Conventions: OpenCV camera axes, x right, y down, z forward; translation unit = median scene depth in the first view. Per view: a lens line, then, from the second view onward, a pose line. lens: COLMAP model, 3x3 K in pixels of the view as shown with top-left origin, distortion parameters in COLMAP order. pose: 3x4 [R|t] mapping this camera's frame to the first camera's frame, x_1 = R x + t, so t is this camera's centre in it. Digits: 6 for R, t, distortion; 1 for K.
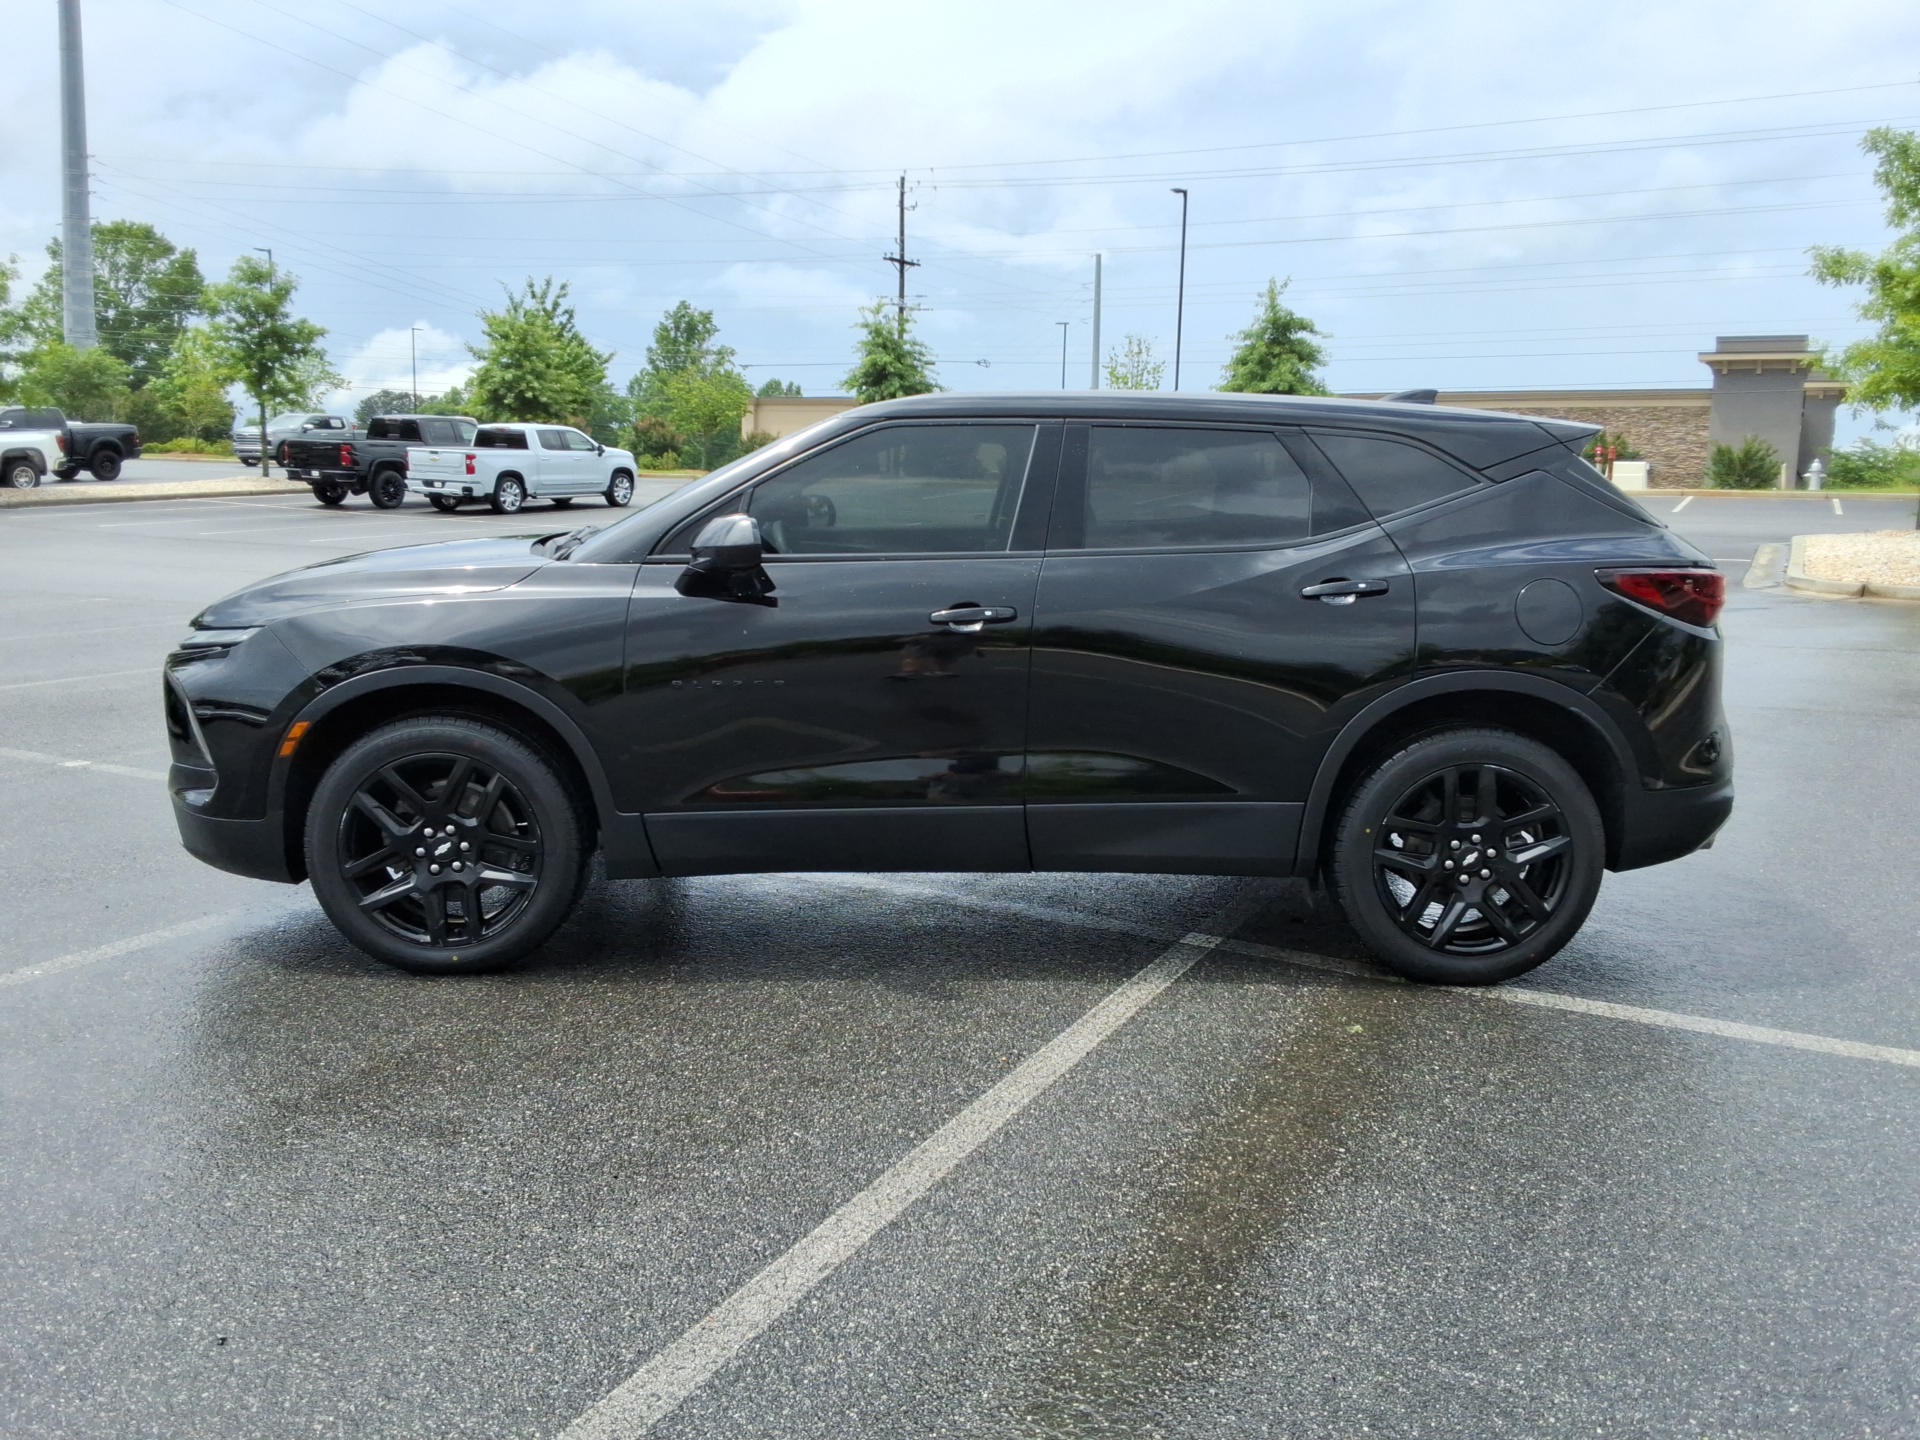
lens RADIAL K [[1542.7, 0, 990.3], [0, 1542.7, 717.7], [0, 0, 1]] dist [0.093067, -0.147250]
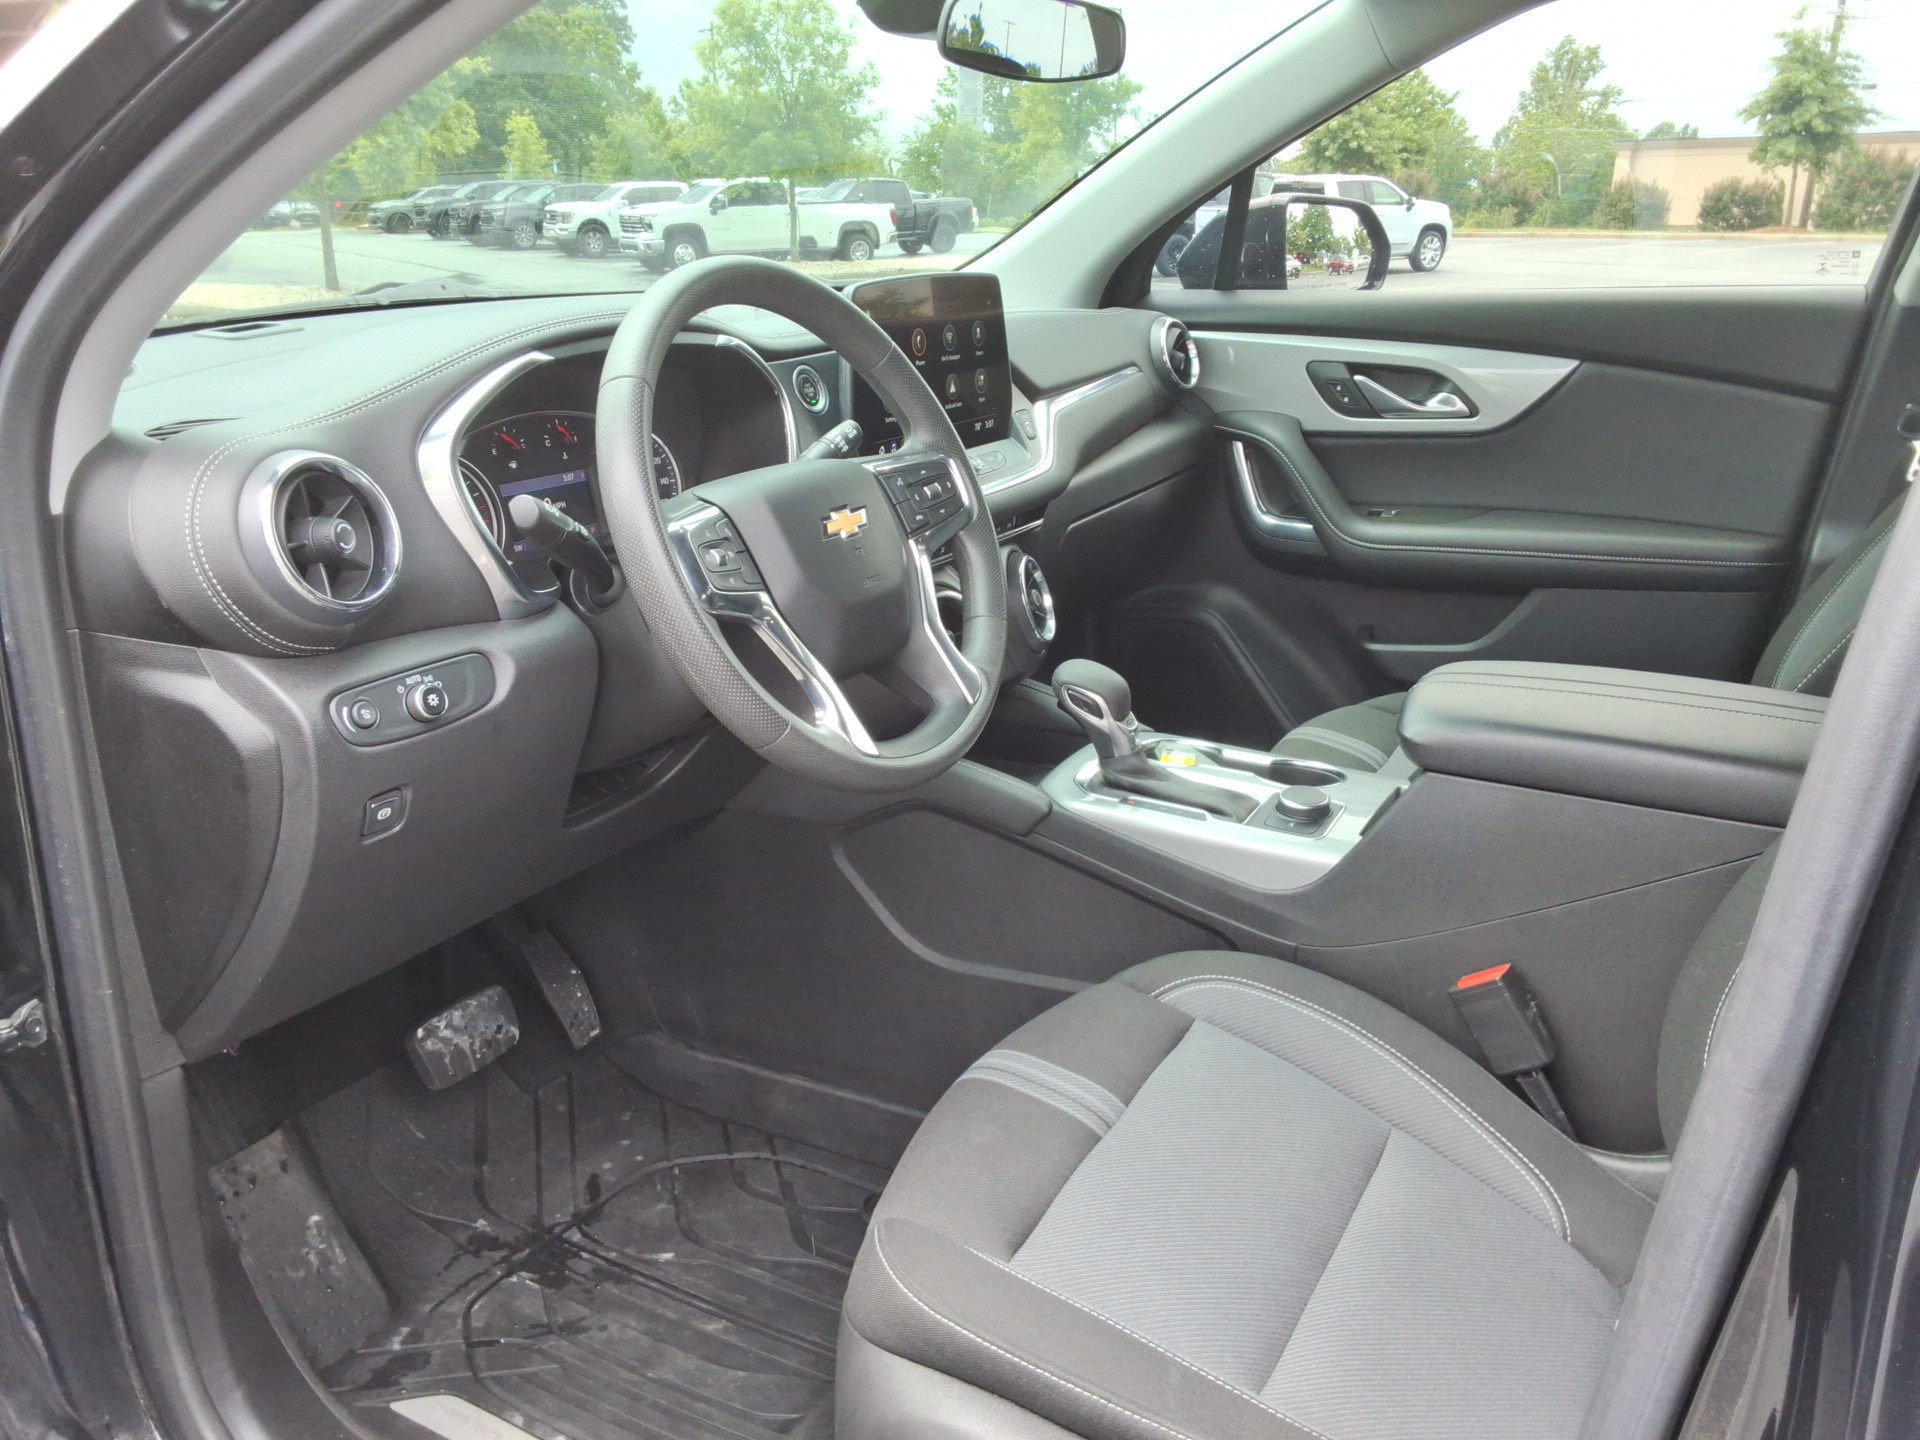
lens RADIAL K [[1542.7, 0, 956.1], [0, 1542.7, 725.1], [0, 0, 1]] dist [0.093067, -0.147250]
pose [[0.857046, 0.144325, -0.494614, 0.002081], [-0.071134, 0.983918, 0.163843, -0.008906], [0.510307, -0.105237, 0.853529, 0.076421]]
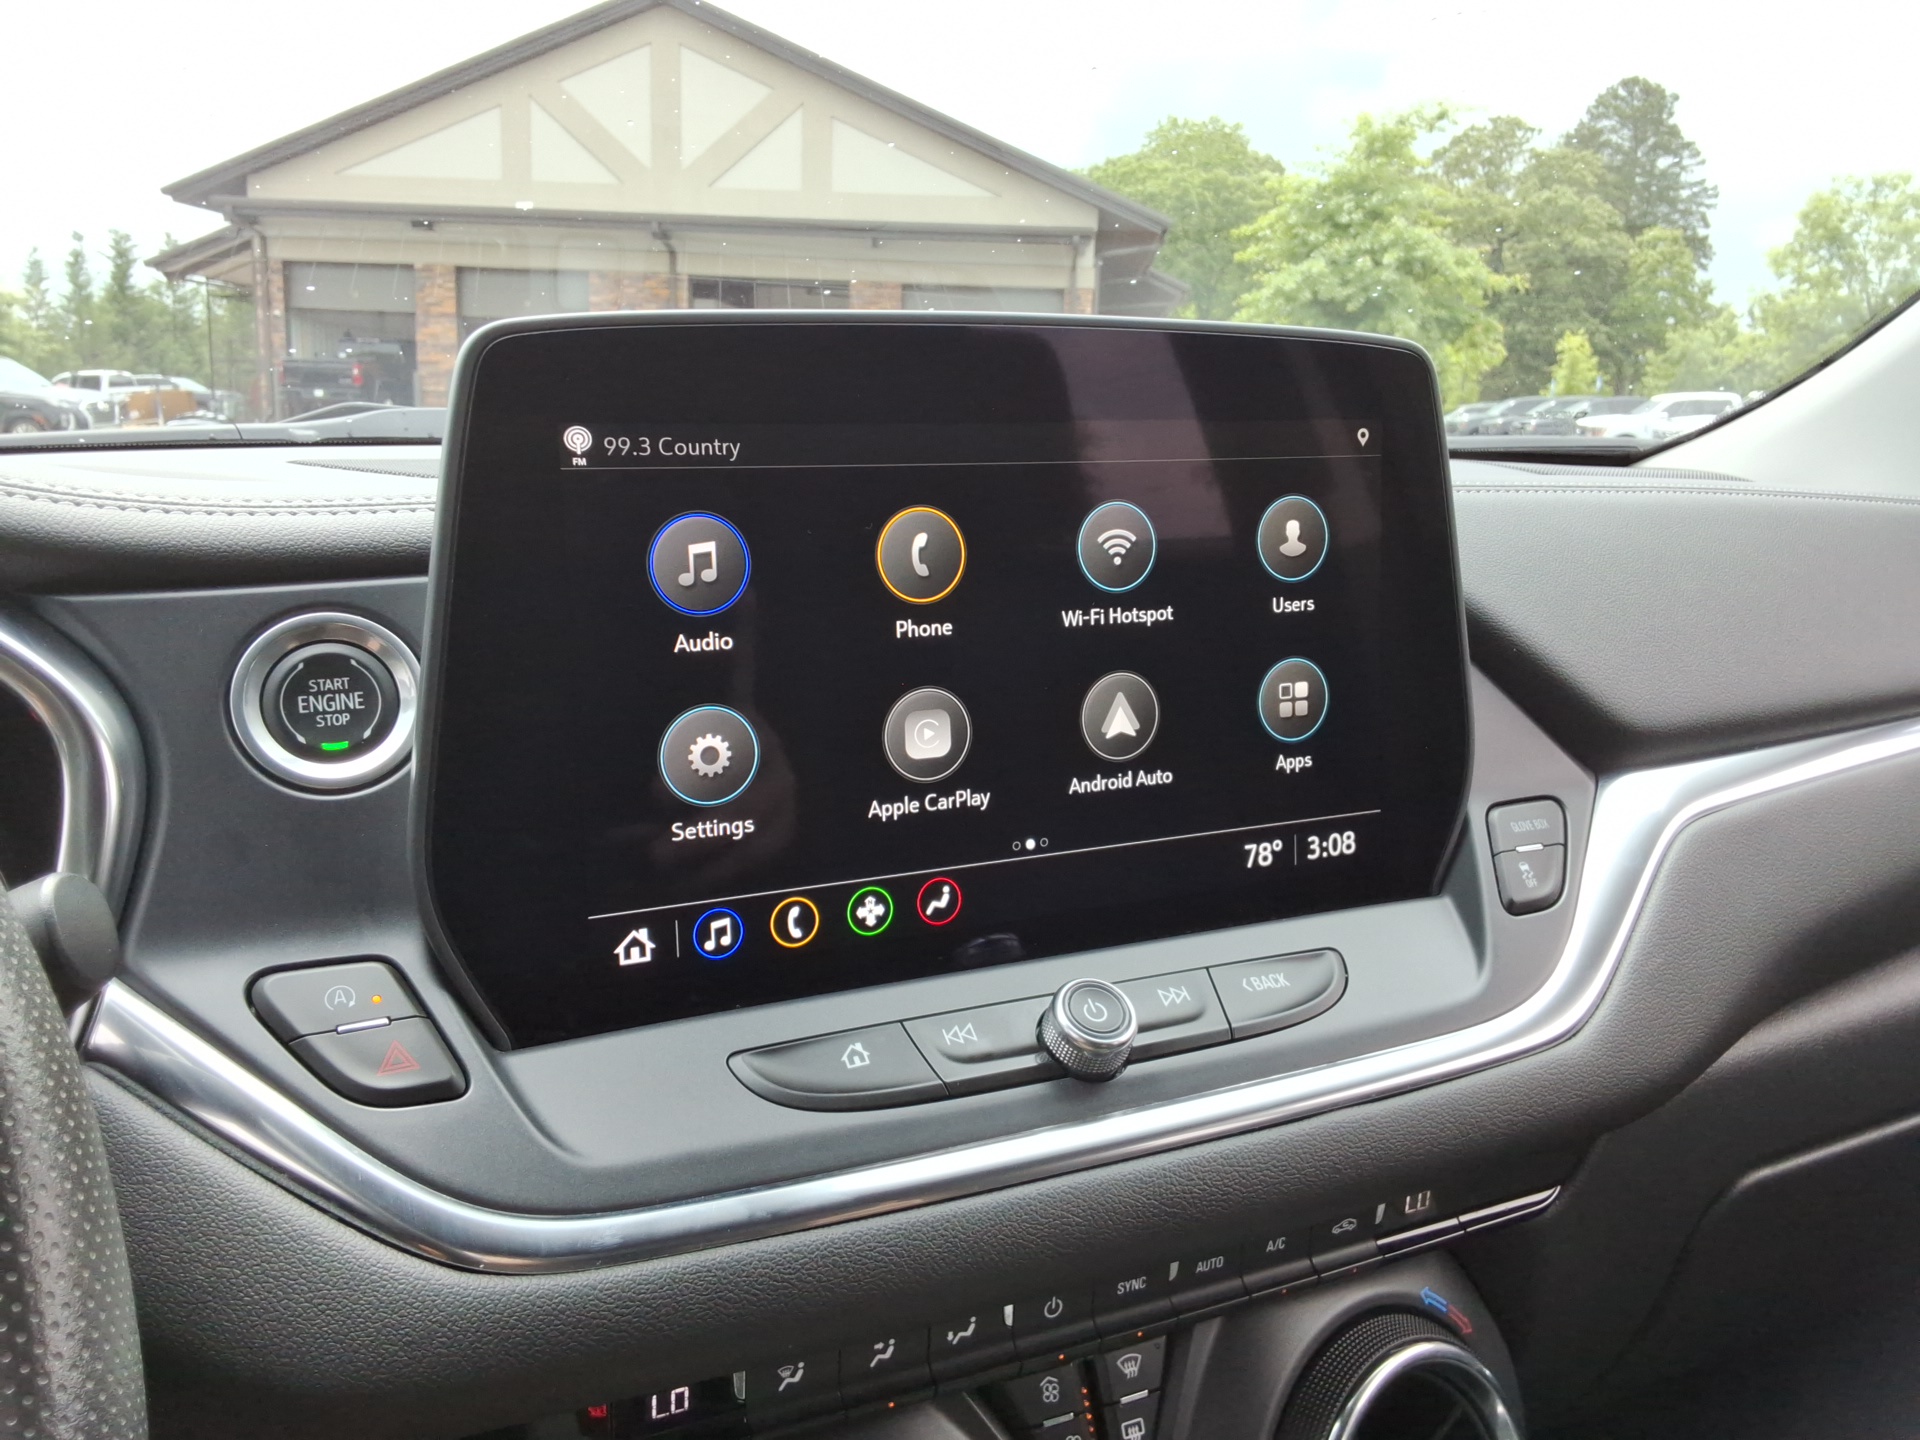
lens RADIAL K [[1542.7, 0, 977.0], [0, 1542.7, 699.9], [0, 0, 1]] dist [0.093067, -0.147250]
pose [[0.399604, 0.143450, -0.905394, -0.008819], [-0.151837, 0.984395, 0.088952, -0.011756], [0.904026, 0.101927, 0.415149, 0.104467]]
